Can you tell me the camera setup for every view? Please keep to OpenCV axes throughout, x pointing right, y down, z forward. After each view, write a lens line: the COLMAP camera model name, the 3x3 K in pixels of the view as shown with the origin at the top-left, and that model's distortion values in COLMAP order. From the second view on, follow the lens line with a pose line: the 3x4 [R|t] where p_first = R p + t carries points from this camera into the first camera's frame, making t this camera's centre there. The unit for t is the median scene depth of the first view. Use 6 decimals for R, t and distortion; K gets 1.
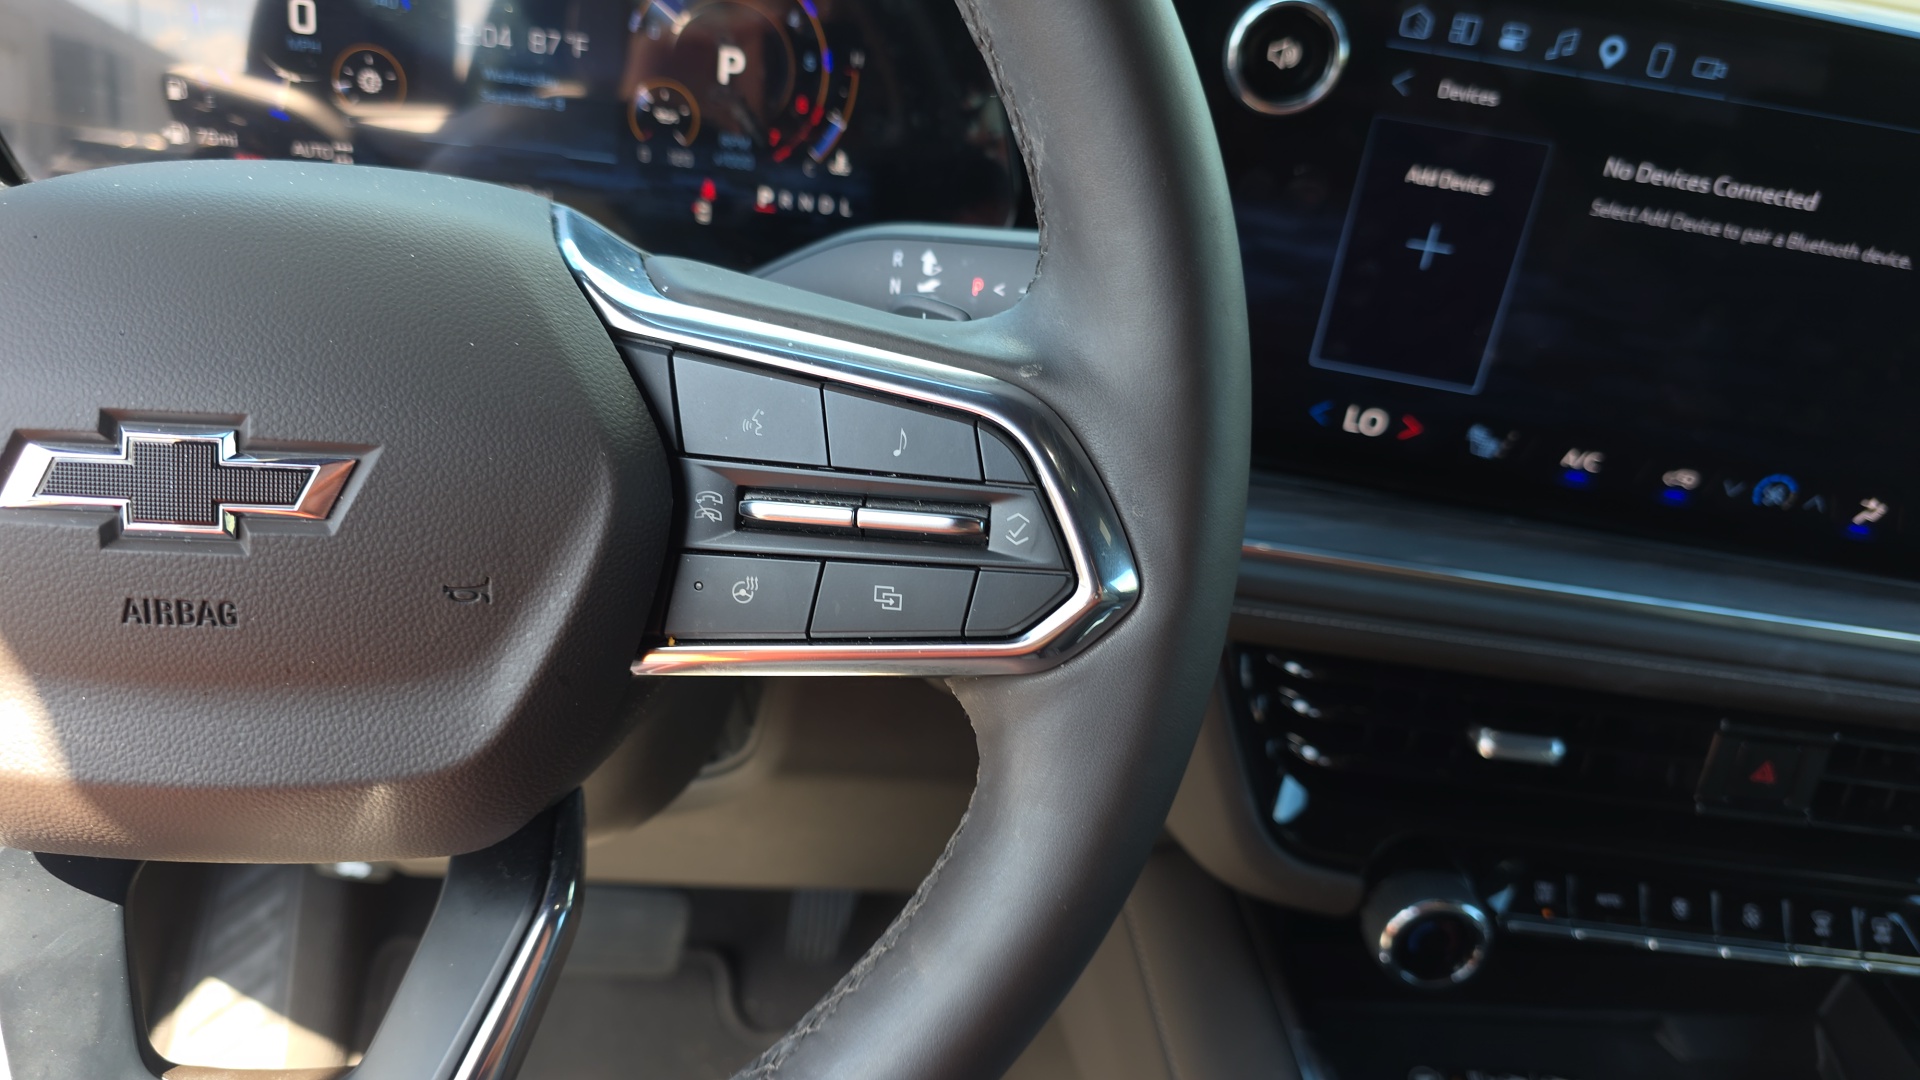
lens RADIAL K [[1356.2, 0, 936.8], [0, 1356.2, 552.6], [0, 0, 1]] dist [0.007008, -0.026734]
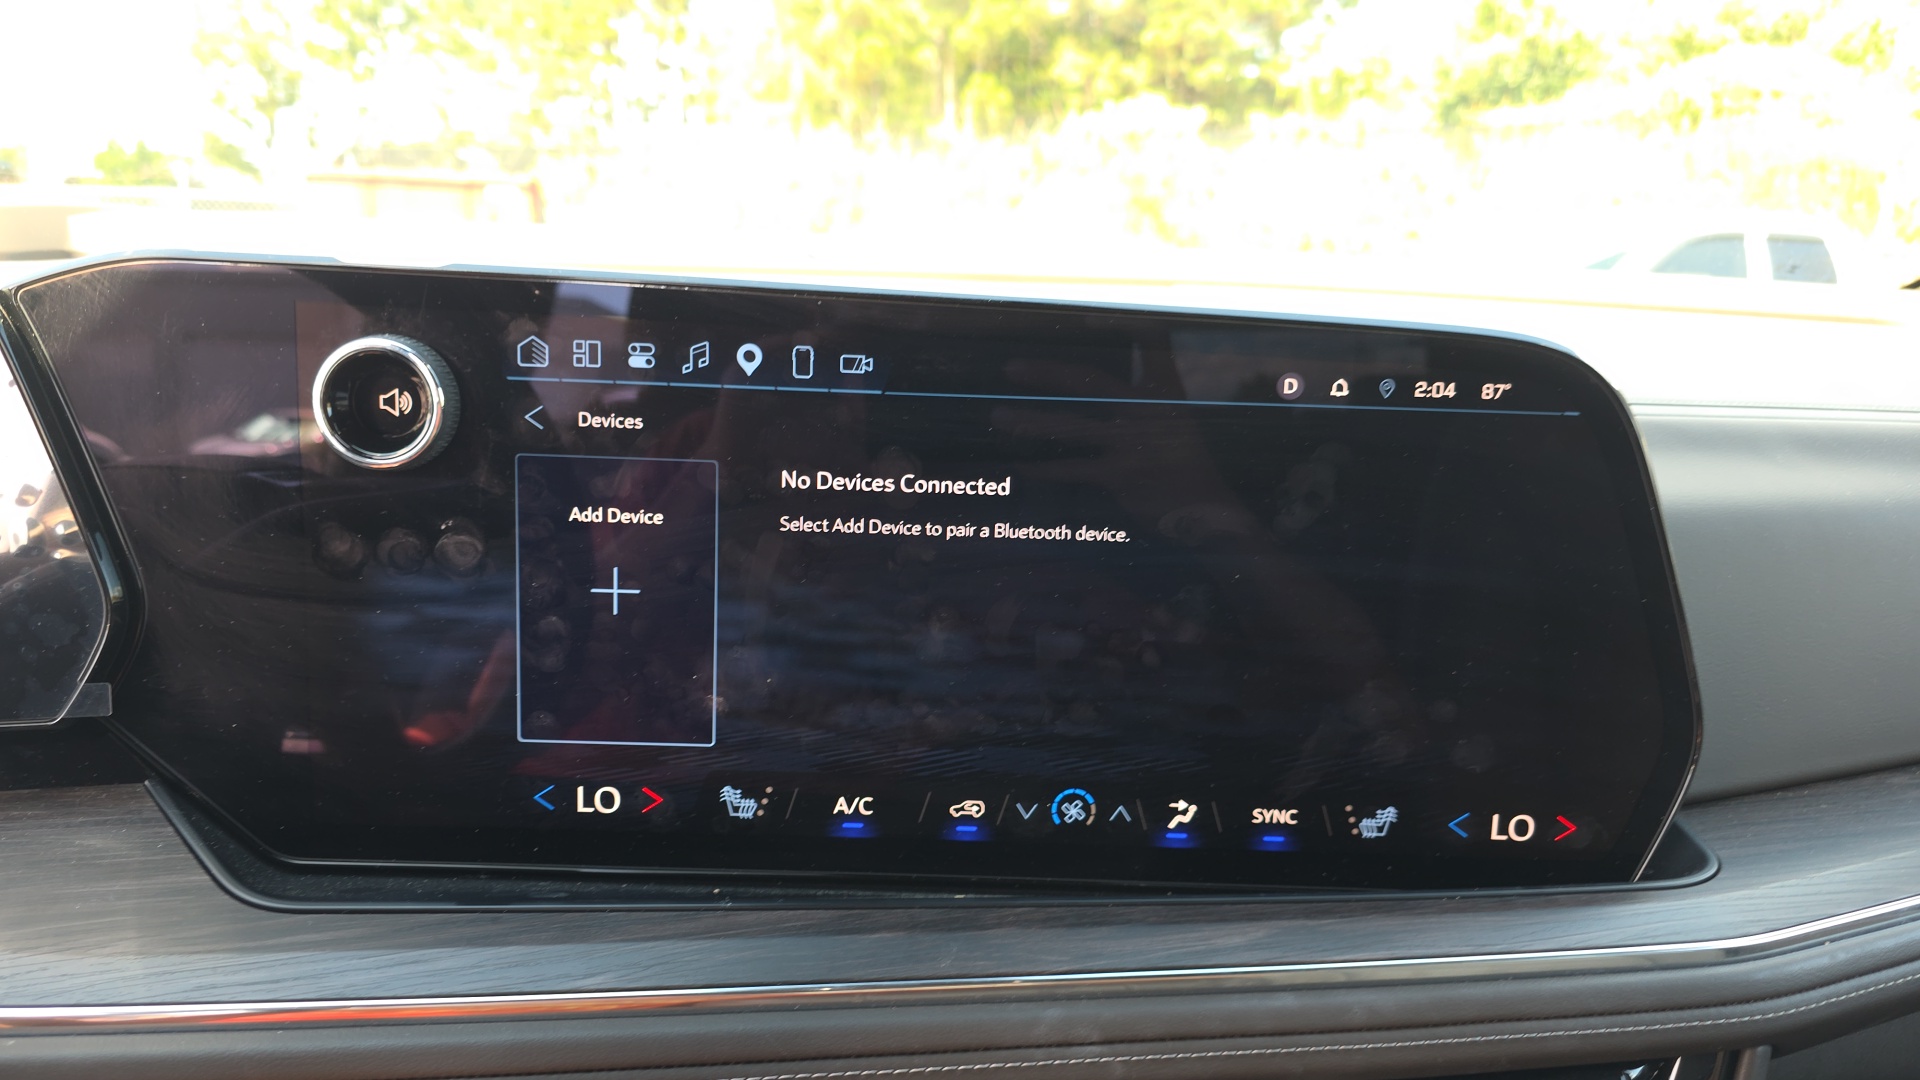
lens RADIAL K [[1335.7, 0, 943.3], [0, 1335.7, 535.4], [0, 0, 1]] dist [0.104403, -0.192732]
pose [[0.979158, -0.130237, 0.155847, 0.460044], [0.165940, 0.955437, -0.244138, -0.016608], [-0.117106, 0.264911, 0.957136, 0.155769]]
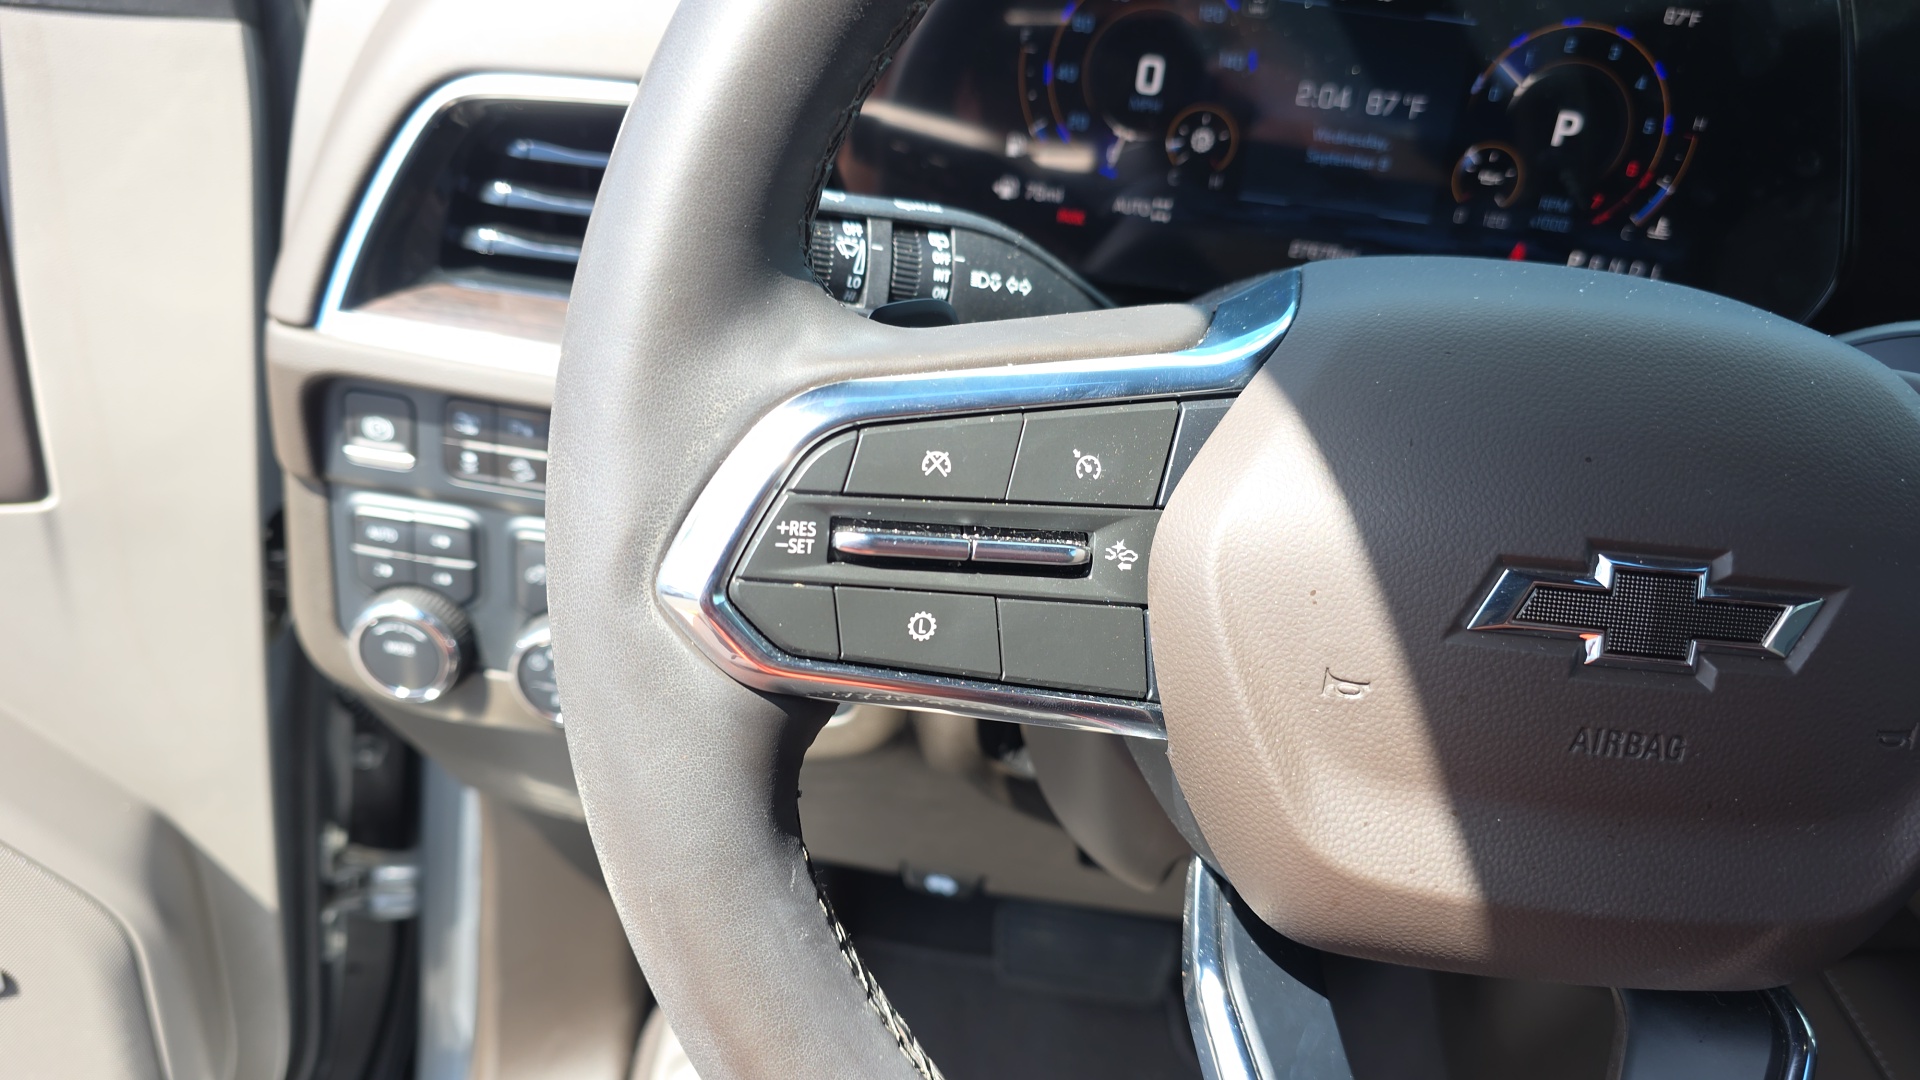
lens RADIAL K [[1346.9, 0, 932.5], [0, 1346.9, 538.3], [0, 0, 1]] dist [-0.008521, -0.003819]
pose [[0.989337, 0.051679, -0.136165, -0.464711], [-0.052523, 0.998616, -0.002615, -0.037947], [0.135842, 0.009739, 0.990683, -0.018672]]
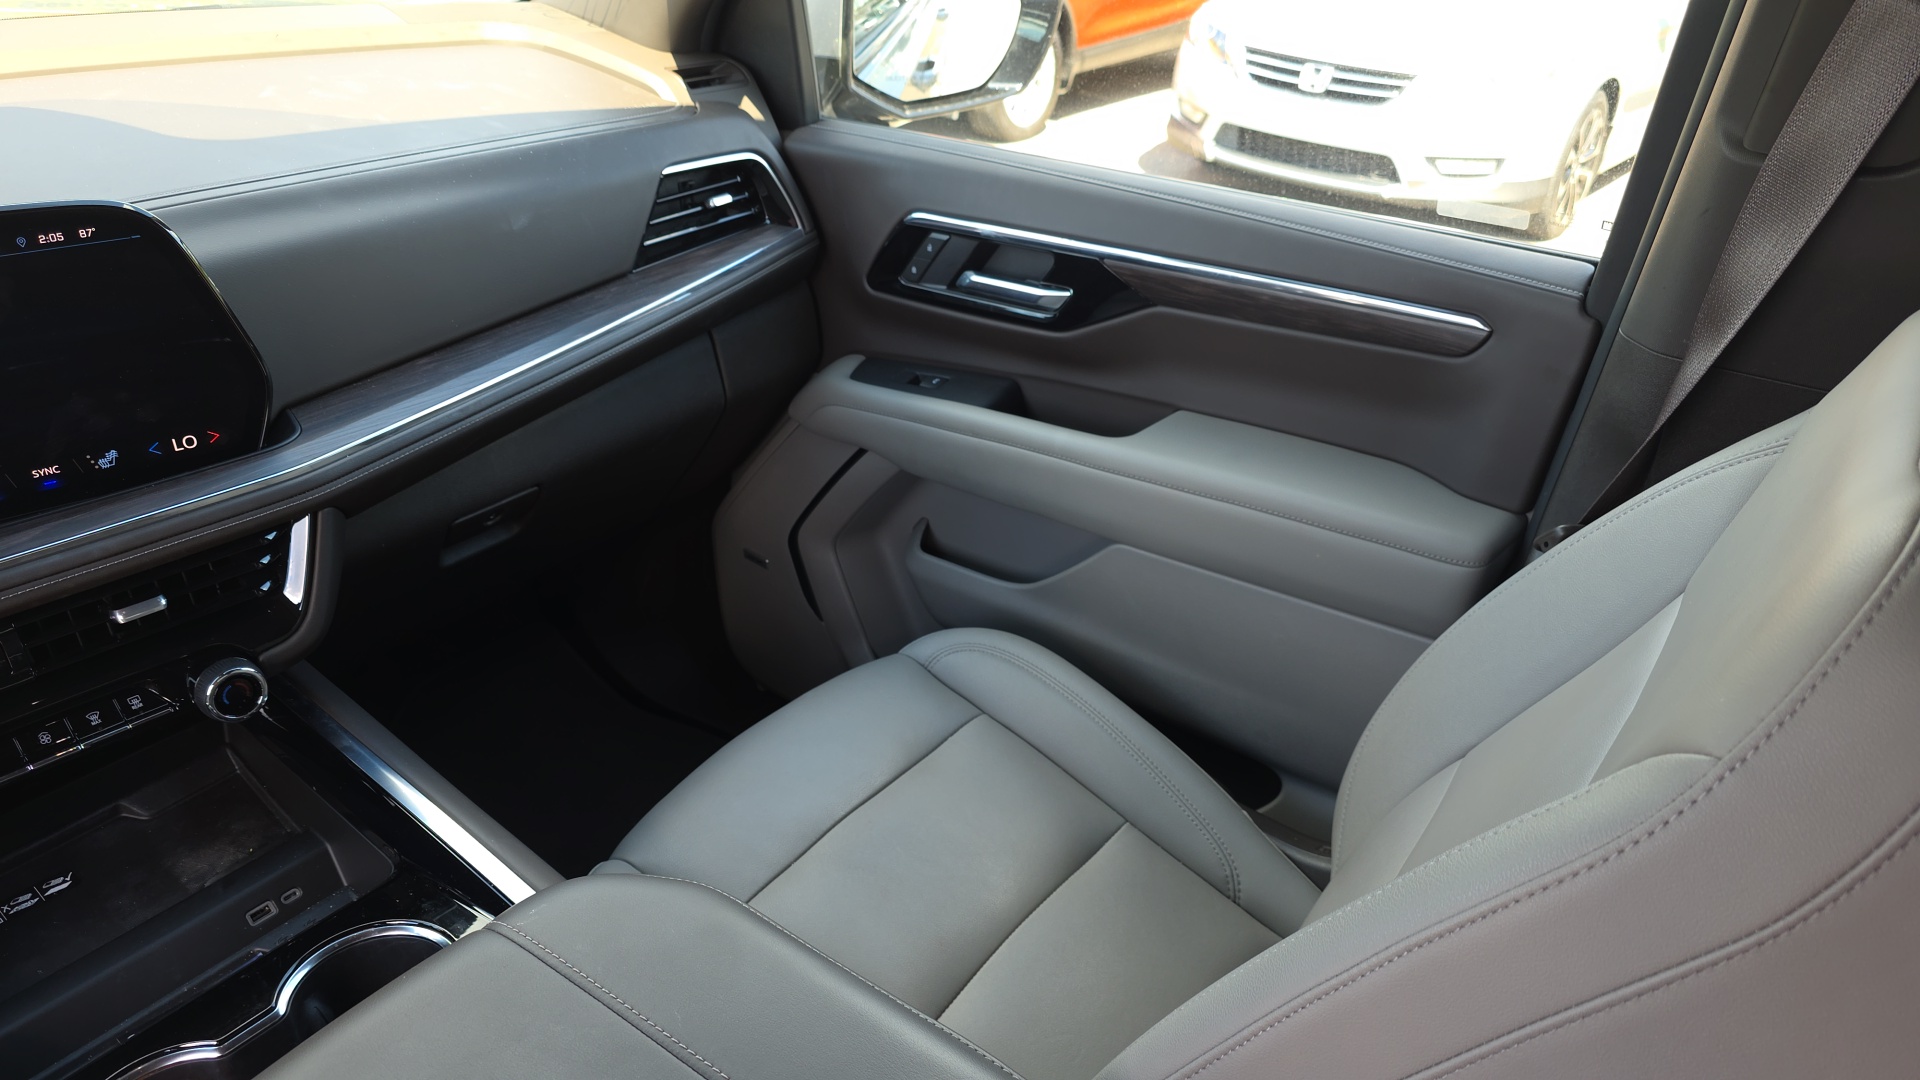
lens RADIAL K [[1303.1, 0, 960.0], [0, 1303.1, 540.0], [0, 0, 1]] dist [0.057501, -0.061307]
pose [[0.655787, -0.462538, 0.596659, 0.513474], [0.391217, 0.884145, 0.255414, 0.084904], [-0.645672, 0.065926, 0.760764, -1.015308]]
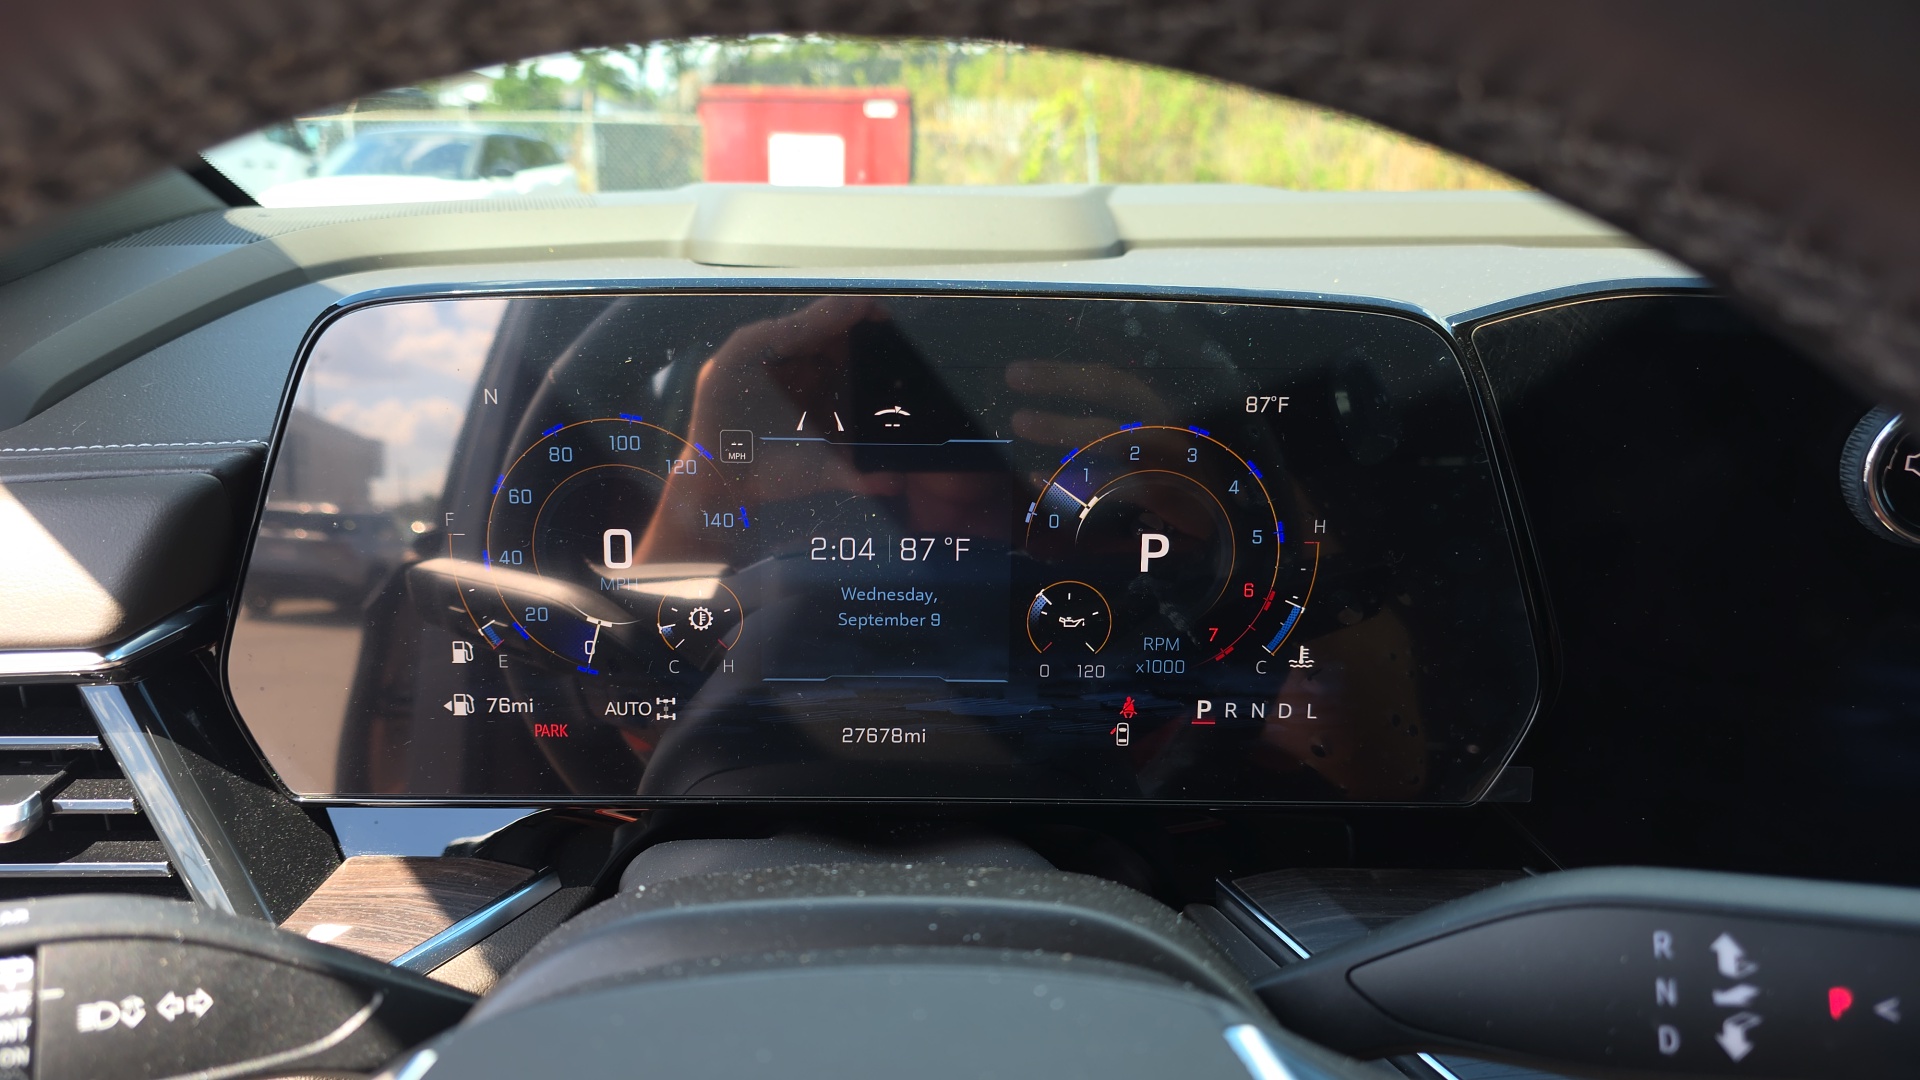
lens RADIAL K [[1320.1, 0, 913.1], [0, 1320.1, 545.2], [0, 0, 1]] dist [0.100332, -0.134094]
pose [[0.990244, -0.095037, -0.101904, -0.213262], [0.072008, 0.975116, -0.209677, -0.218439], [0.119296, 0.200293, 0.972446, 0.257257]]
